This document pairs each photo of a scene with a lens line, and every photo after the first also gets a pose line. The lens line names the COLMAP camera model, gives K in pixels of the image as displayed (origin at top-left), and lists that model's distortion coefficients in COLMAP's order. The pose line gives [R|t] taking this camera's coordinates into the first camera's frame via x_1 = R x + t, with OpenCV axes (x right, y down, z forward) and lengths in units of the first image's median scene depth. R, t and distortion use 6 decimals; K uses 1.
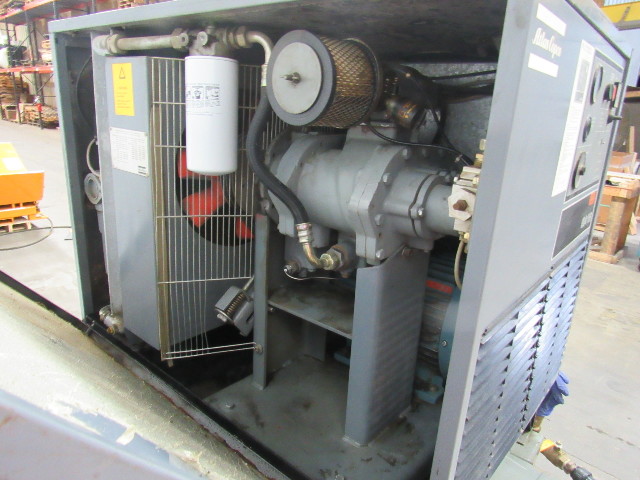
lens RADIAL K [[451.1, 0, 320.0], [0, 451.1, 240.0], [0, 0, 1]] dist [-0.004457, 0.060379]
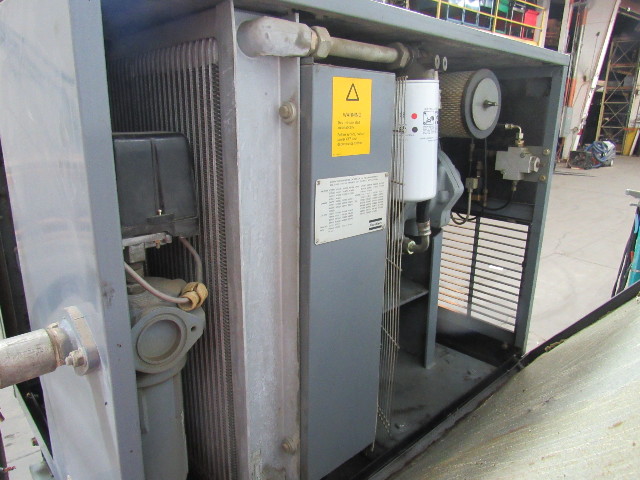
lens RADIAL K [[451.1, 0, 320.0], [0, 451.1, 240.0], [0, 0, 1]] dist [-0.004457, 0.060379]
pose [[0.121415, -0.317883, 0.940324, -1.110150], [0.268748, 0.922477, 0.277148, -0.360695], [-0.955528, 0.219060, 0.197433, 0.951322]]
